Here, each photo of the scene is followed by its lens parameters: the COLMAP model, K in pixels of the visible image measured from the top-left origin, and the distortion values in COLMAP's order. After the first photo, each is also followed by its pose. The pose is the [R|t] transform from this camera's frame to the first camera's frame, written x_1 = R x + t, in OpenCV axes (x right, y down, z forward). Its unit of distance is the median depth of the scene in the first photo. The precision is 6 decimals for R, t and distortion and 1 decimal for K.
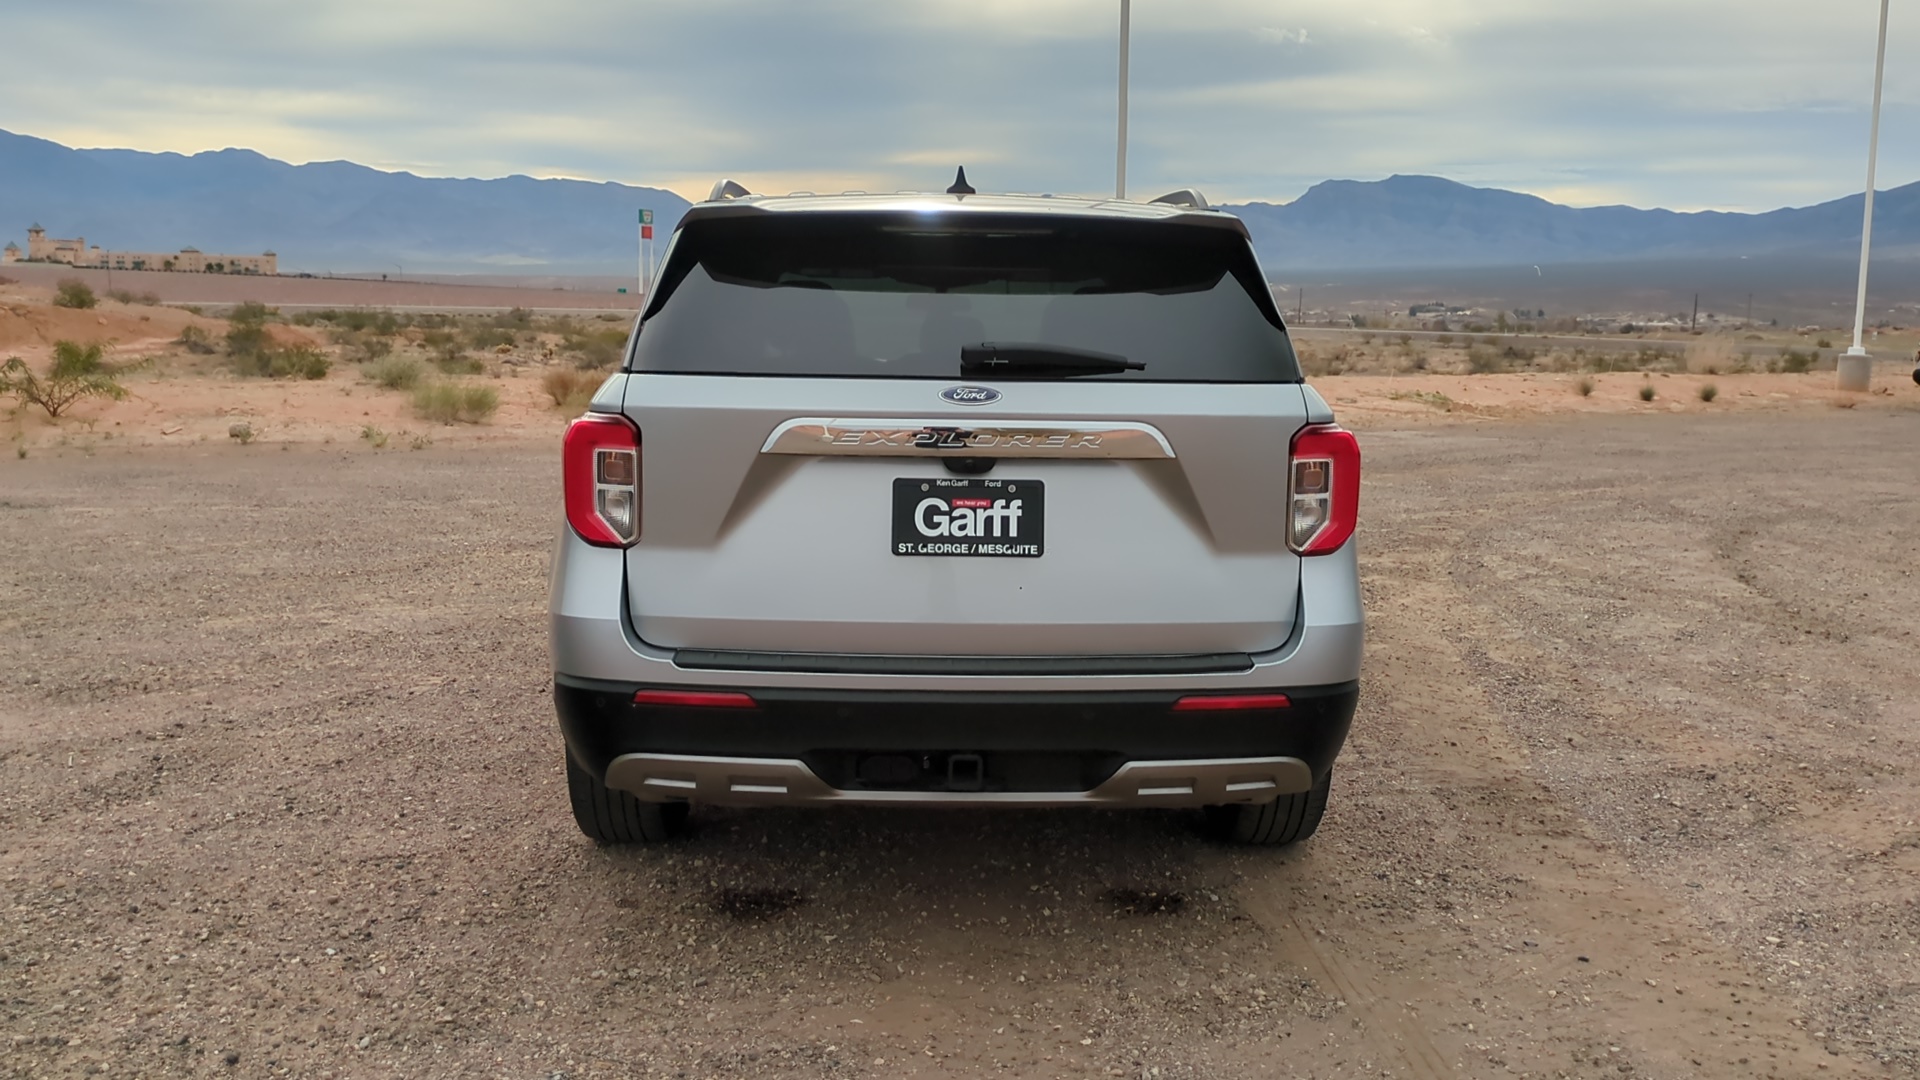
lens RADIAL K [[1649.7, 0, 966.2], [0, 1649.7, 550.9], [0, 0, 1]] dist [0.071814, -0.107229]
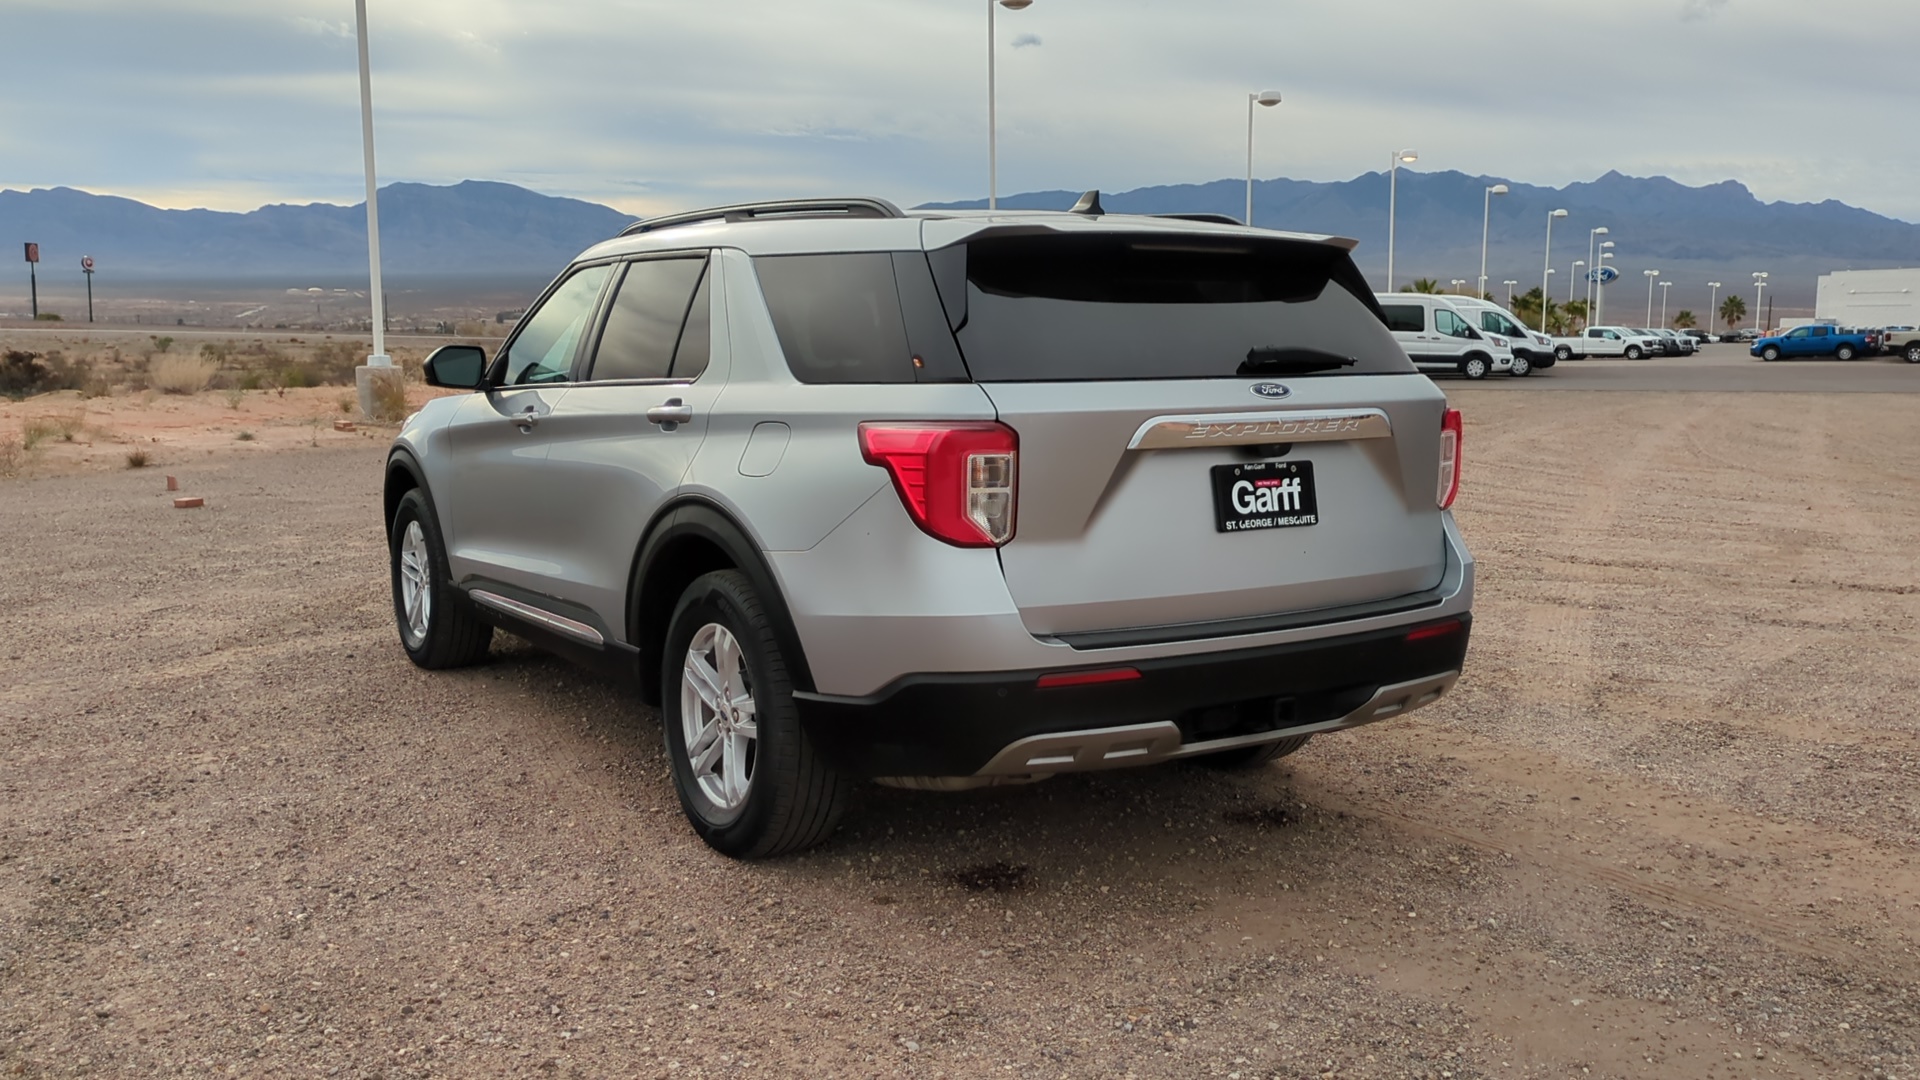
lens RADIAL K [[1649.7, 0, 979.7], [0, 1649.7, 557.6], [0, 0, 1]] dist [0.071814, -0.107229]
pose [[0.858314, -0.084913, 0.506051, -0.767935], [0.084969, 0.996117, 0.023028, -0.020690], [-0.506042, 0.023234, 0.862196, 0.095492]]
